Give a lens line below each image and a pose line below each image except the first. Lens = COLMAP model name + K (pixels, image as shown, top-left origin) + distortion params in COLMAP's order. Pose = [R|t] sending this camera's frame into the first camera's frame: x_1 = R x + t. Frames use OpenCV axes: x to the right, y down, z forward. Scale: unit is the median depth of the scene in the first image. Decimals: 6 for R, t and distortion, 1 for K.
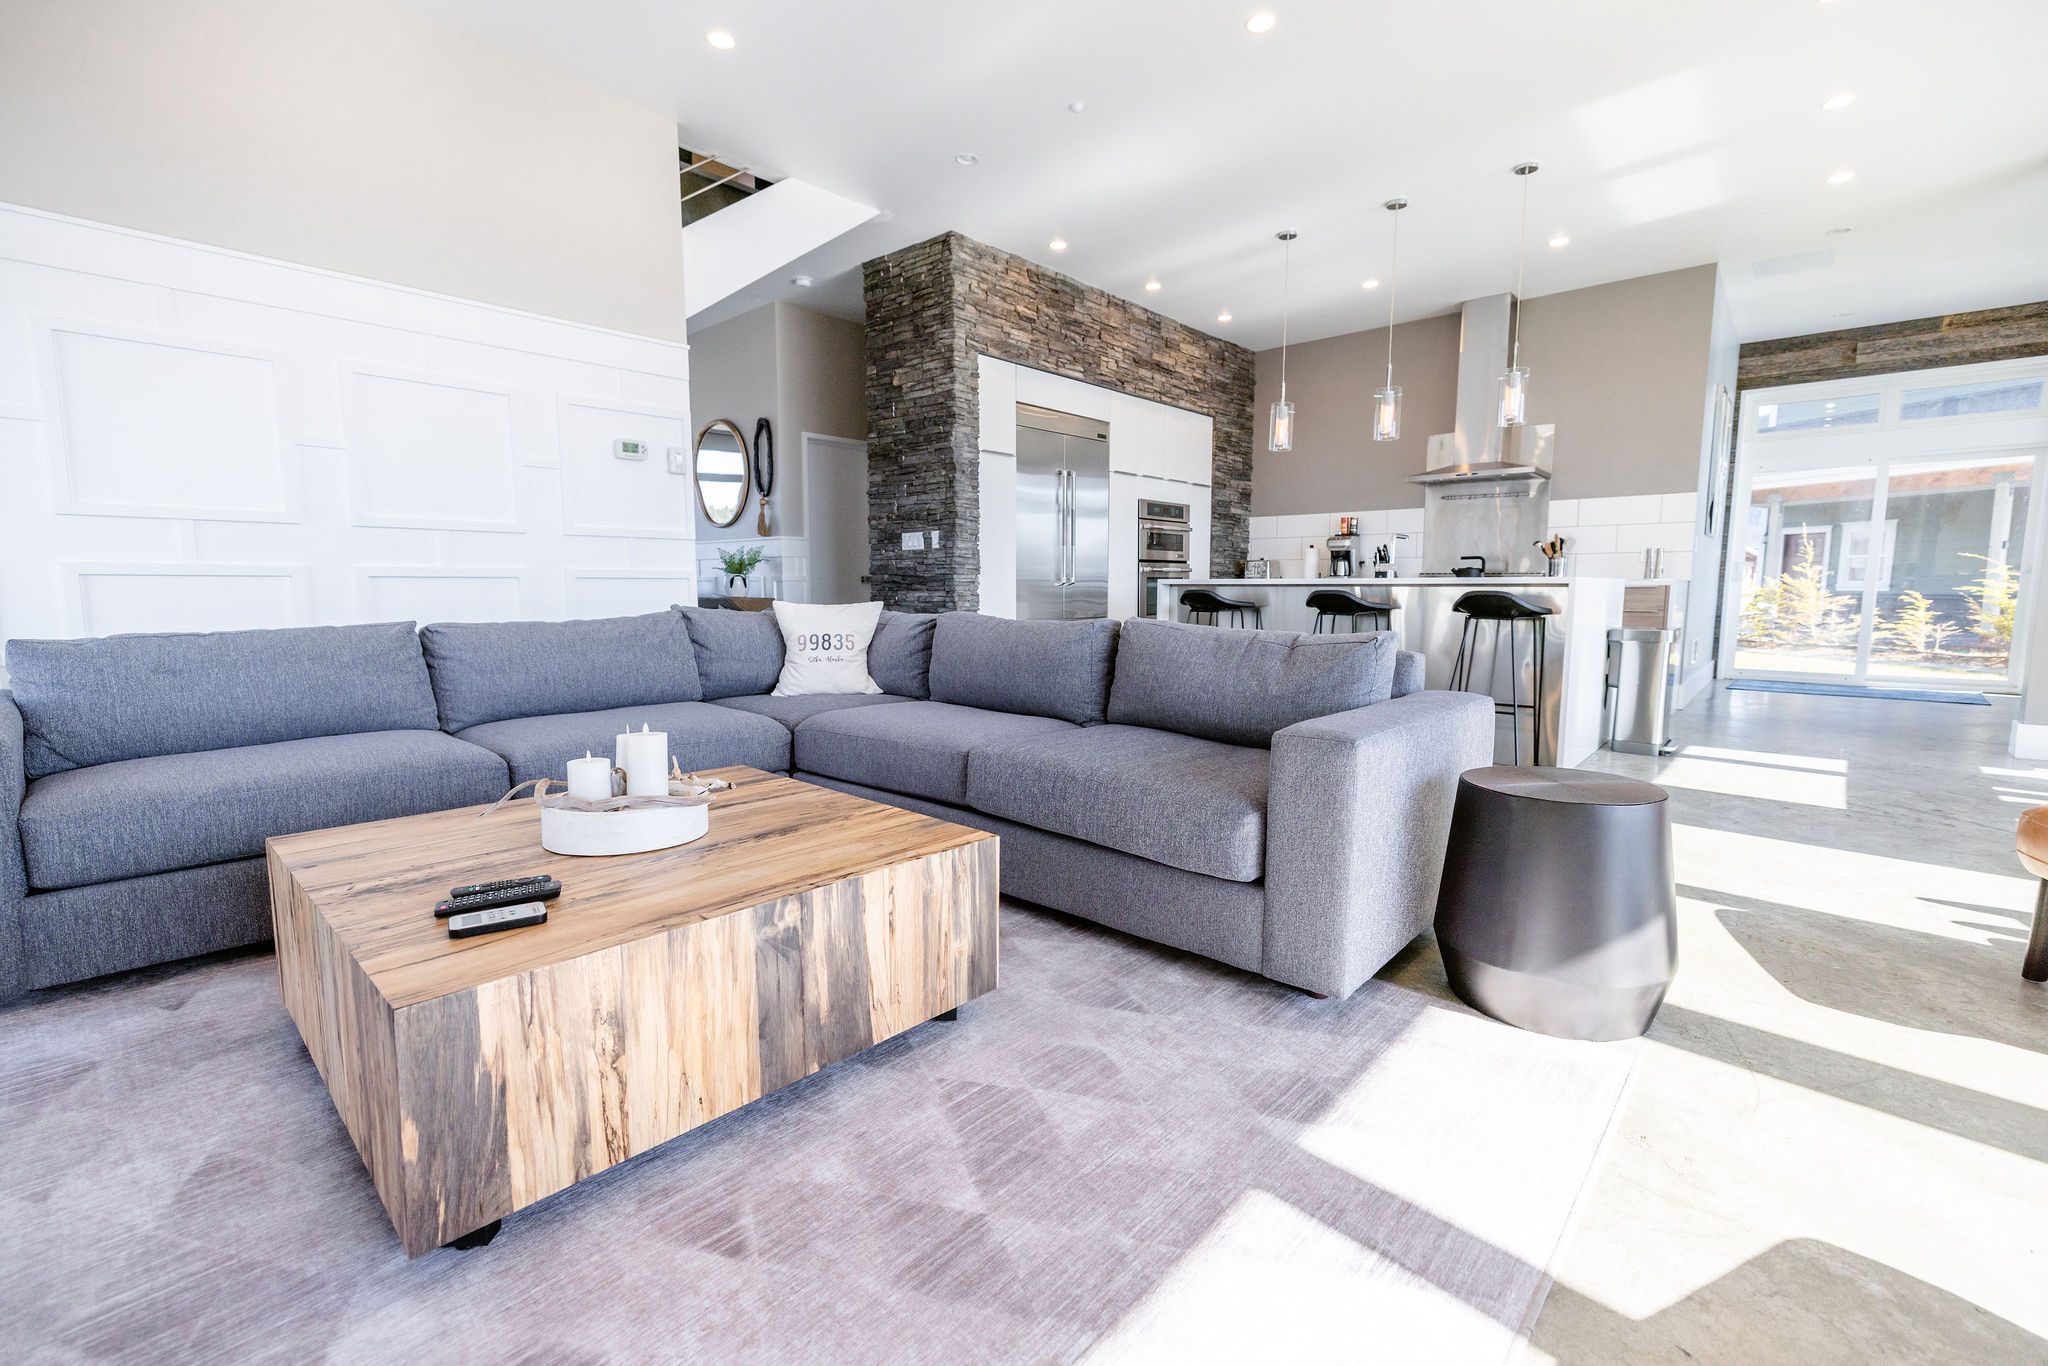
lens RADIAL K [[867.7, 0, 1029.0], [0, 867.7, 681.3], [0, 0, 1]] dist [0.001190, -0.000047]
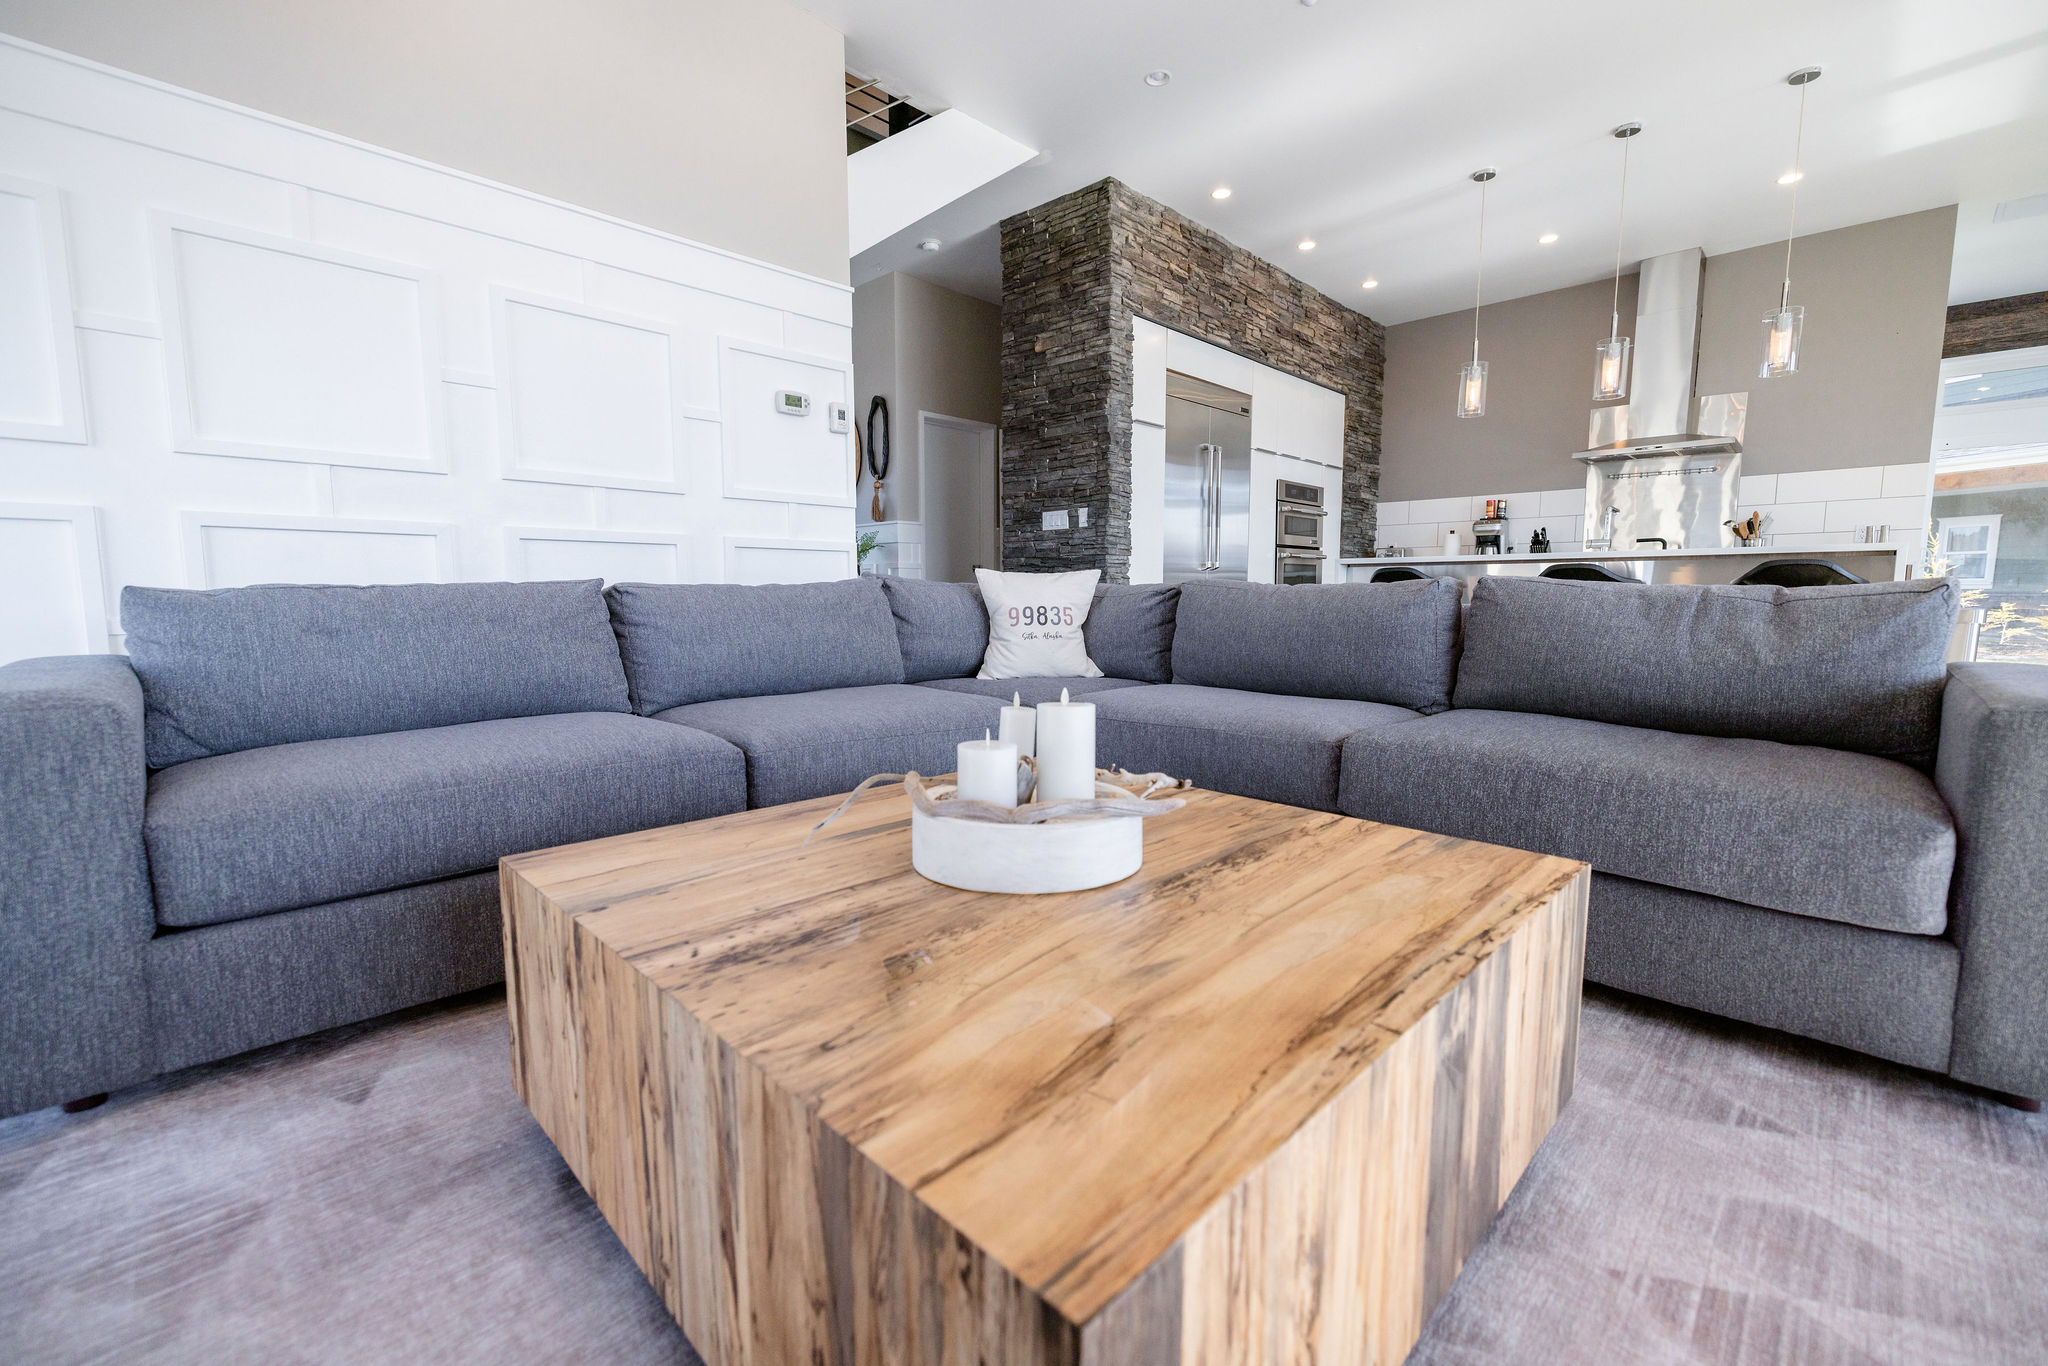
lens RADIAL K [[840.3, 0, 1028.8], [0, 840.3, 681.1], [0, 0, 1]] dist [0.002353, -0.000528]
pose [[0.999420, 0.002076, -0.033996, -0.215392], [-0.002223, 0.999988, -0.004282, 0.021964], [0.033986, 0.004355, 0.999413, 0.174724]]
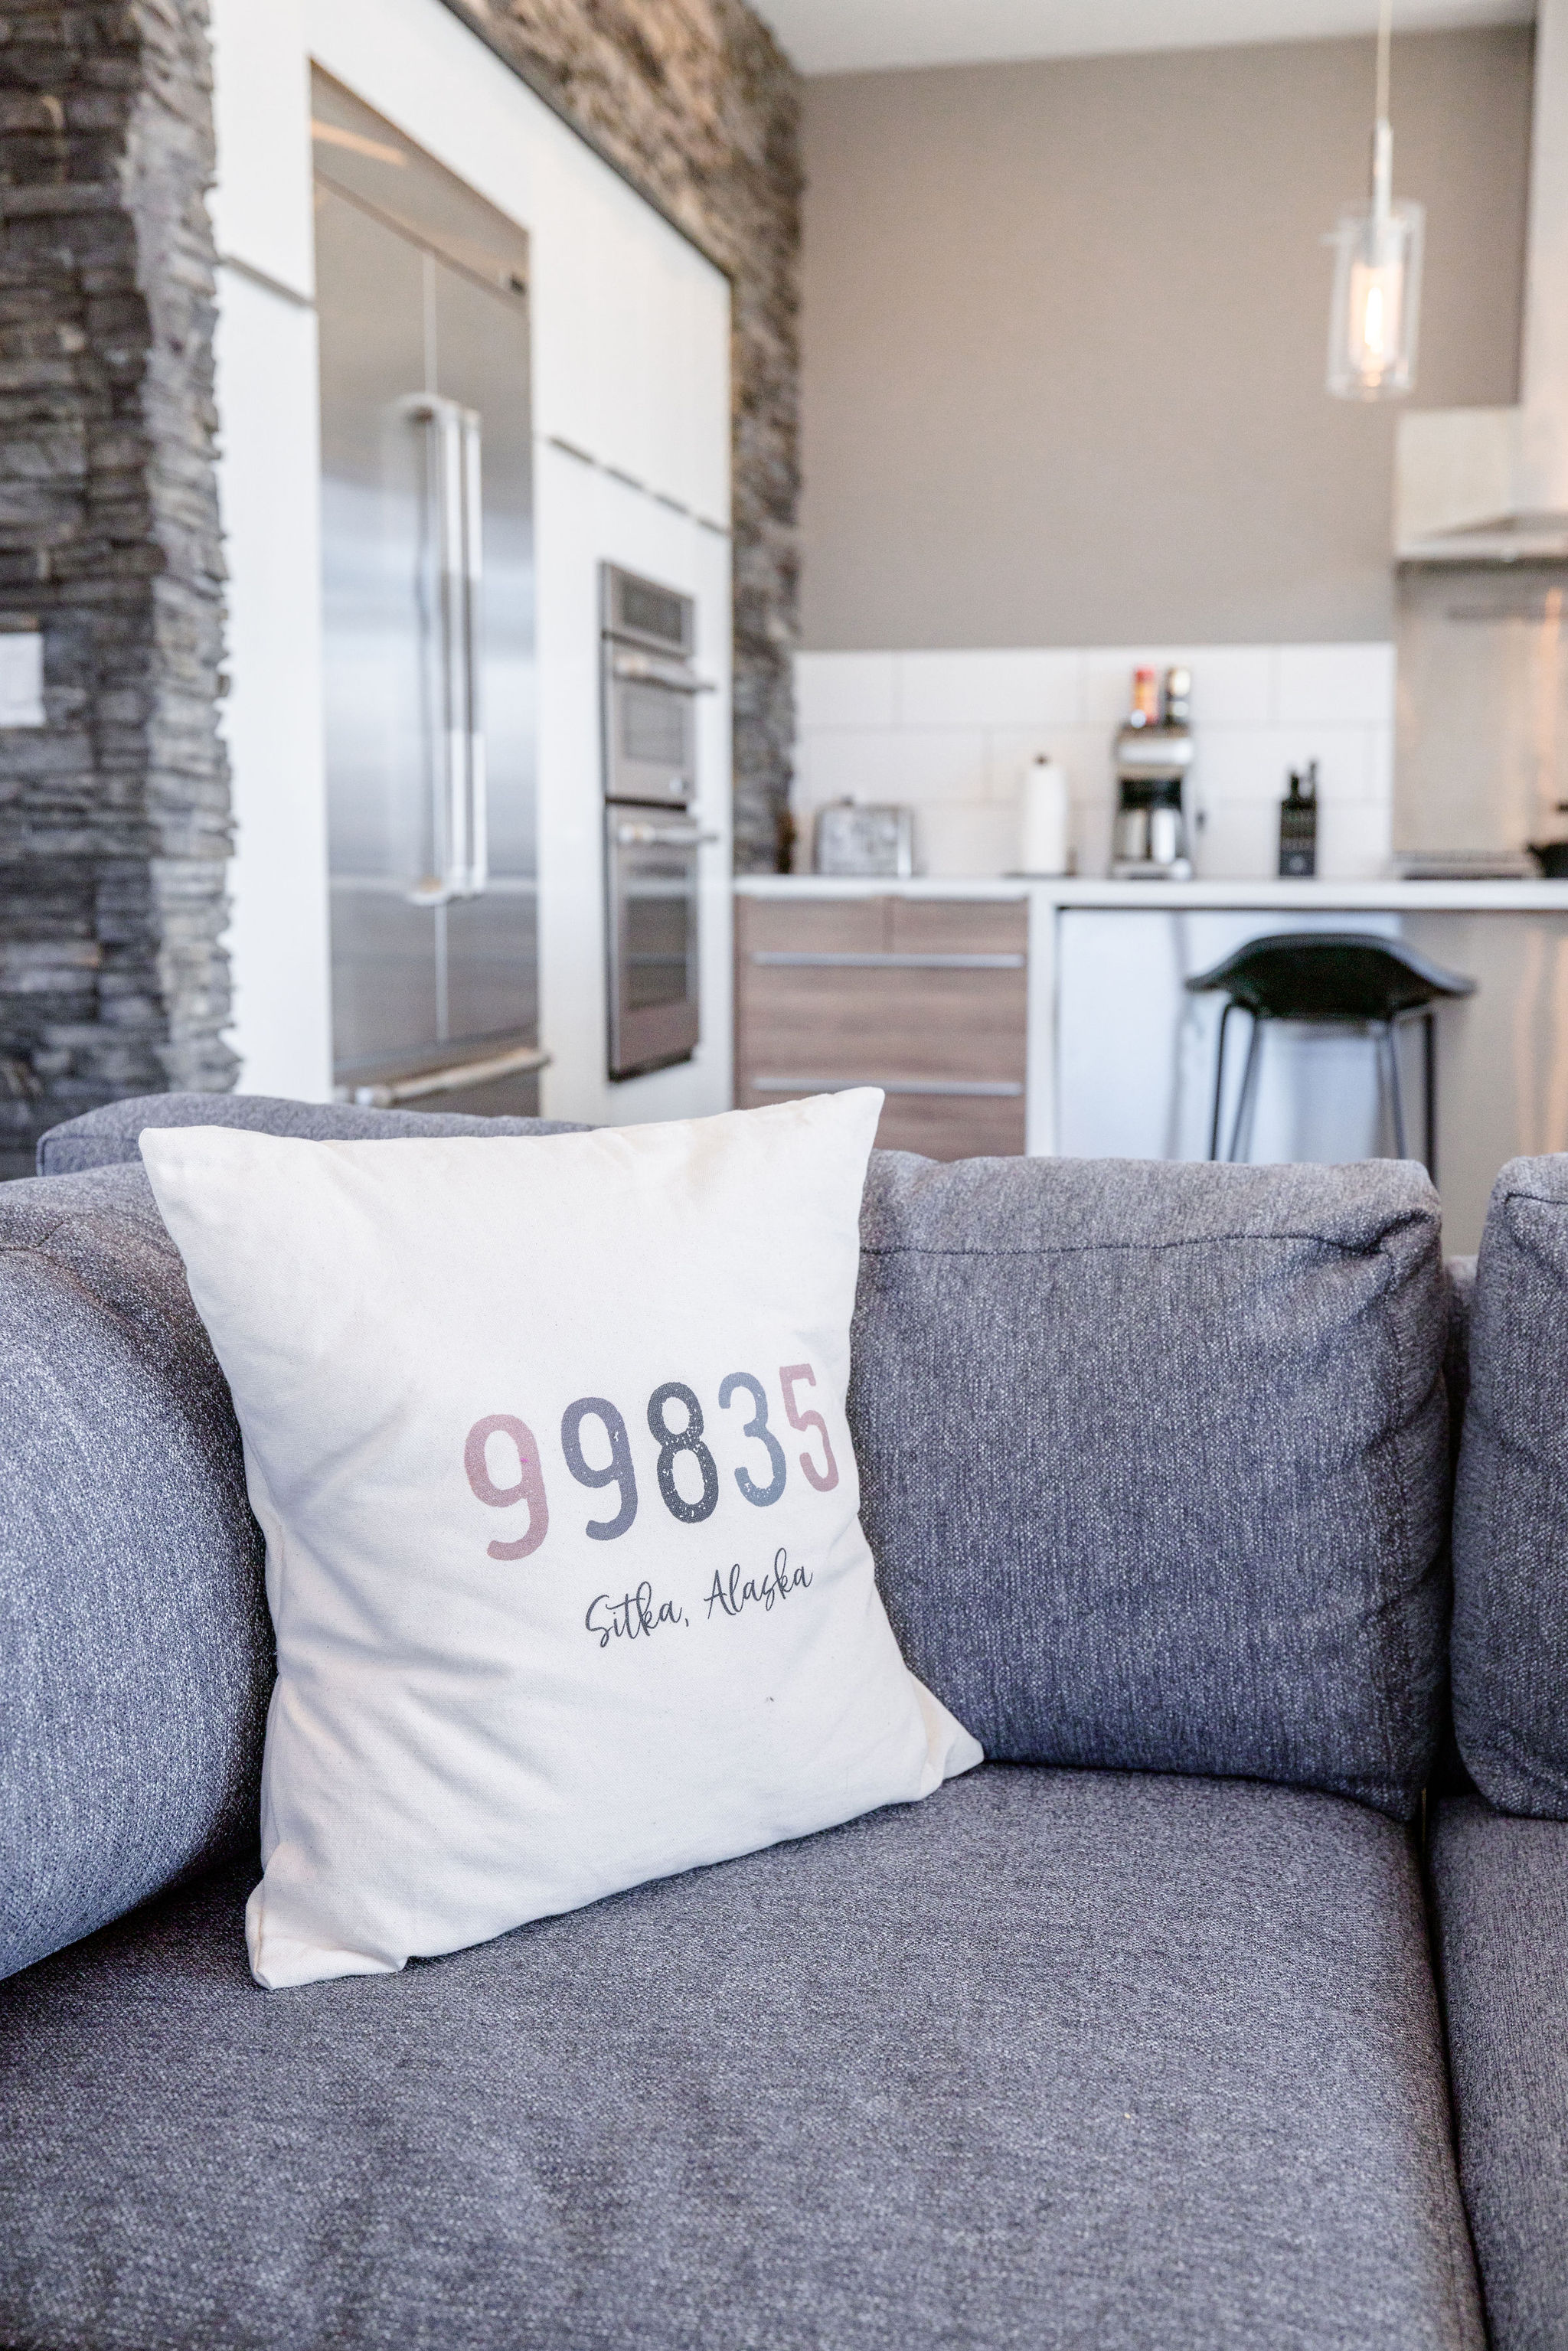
lens RADIAL K [[2462.9, 0, 784.2], [0, 2462.9, 1175.5], [0, 0, 1]] dist [0.002218, 0.008601]
pose [[0.866031, -0.059730, 0.496409, -0.386135], [0.052439, 0.998214, 0.028625, -0.092432], [-0.497232, 0.001241, 0.867616, 0.681279]]
